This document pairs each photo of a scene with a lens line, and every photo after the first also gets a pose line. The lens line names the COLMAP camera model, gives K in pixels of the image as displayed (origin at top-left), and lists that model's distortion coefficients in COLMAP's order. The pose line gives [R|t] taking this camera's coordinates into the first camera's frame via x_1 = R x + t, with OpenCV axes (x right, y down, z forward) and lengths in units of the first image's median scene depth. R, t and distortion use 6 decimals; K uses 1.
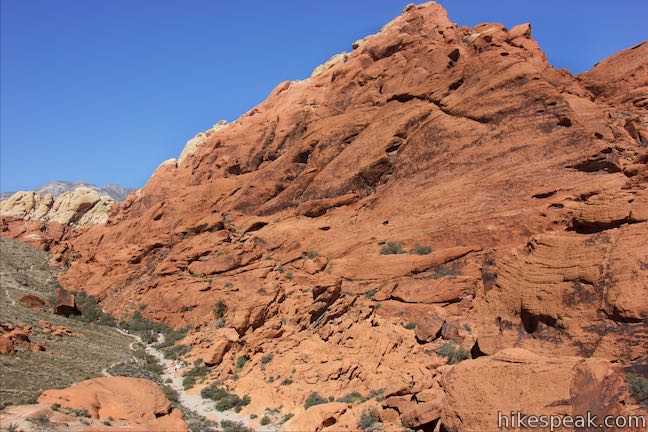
lens RADIAL K [[539.7, 0, 323.0], [0, 539.7, 216.1], [0, 0, 1]] dist [-0.176904, 0.155426]
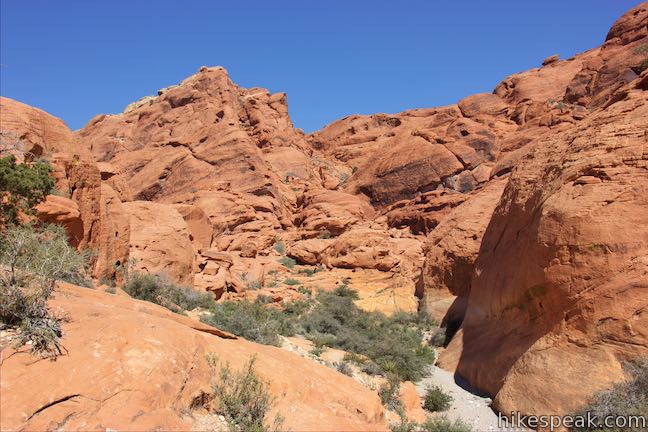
lens RADIAL K [[539.7, 0, 327.9], [0, 539.7, 216.1], [0, 0, 1]] dist [-0.176904, 0.155426]
pose [[0.942677, 0.044464, 0.330731, 0.049343], [-0.026851, 0.997976, -0.057638, 0.040938], [-0.332625, 0.045454, 0.941963, -0.393553]]
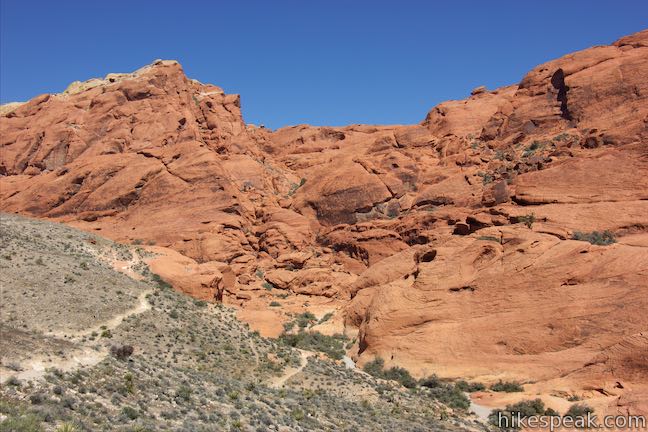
lens RADIAL K [[614.3, 0, 329.6], [0, 614.3, 210.5], [0, 0, 1]] dist [-0.079031, 0.000000]
pose [[0.895974, 0.060353, 0.439986, -0.124613], [-0.063868, 0.997935, -0.006829, -0.047105], [-0.439489, -0.021983, 0.897979, -0.726001]]
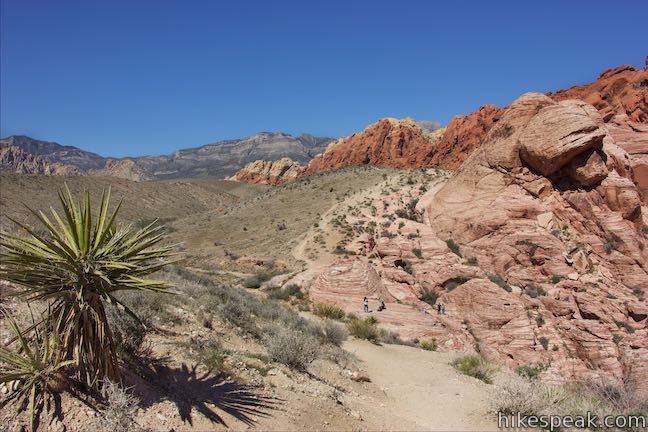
lens RADIAL K [[524.2, 0, 326.1], [0, 524.2, 217.3], [0, 0, 1]] dist [-0.103640, 0.005920]
pose [[0.942149, 0.058561, -0.330038, 1.186825], [-0.021615, 0.993185, 0.114524, -0.197067], [0.334496, -0.100765, 0.936995, -2.764731]]
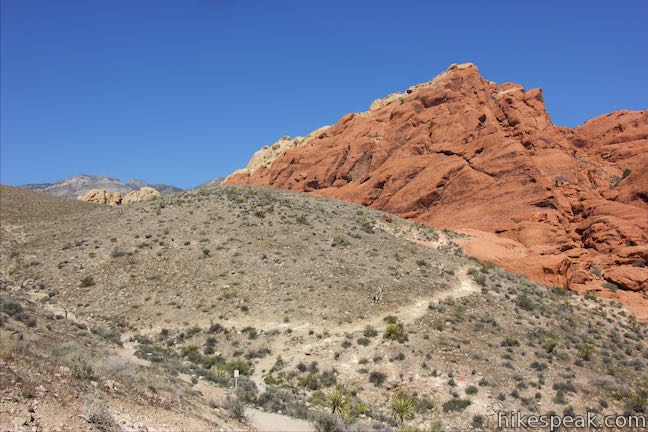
lens RADIAL K [[574.0, 0, 325.6], [0, 574.0, 217.1], [0, 0, 1]] dist [-0.128280, 0.109130]
pose [[0.998422, 0.035455, -0.043551, -0.098141], [-0.035650, 0.999357, -0.003704, -0.004504], [0.043391, 0.005251, 0.999044, -0.532618]]
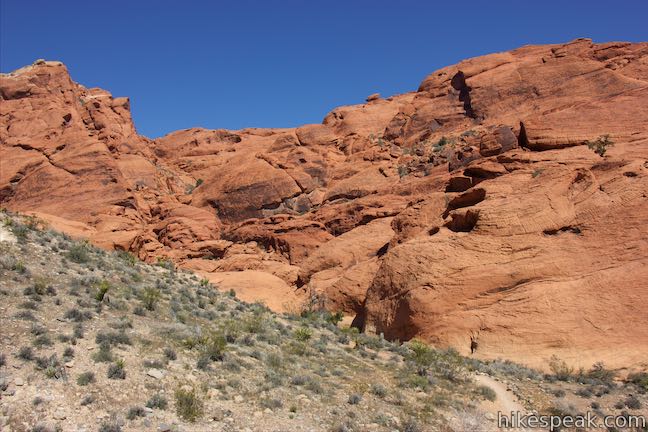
lens RADIAL K [[539.7, 0, 329.9], [0, 539.7, 216.8], [0, 0, 1]] dist [-0.176904, 0.155426]
pose [[0.766634, 0.076340, 0.637529, -0.076982], [-0.050665, 0.997003, -0.058459, 0.013929], [-0.640082, 0.012517, 0.768205, -0.488531]]
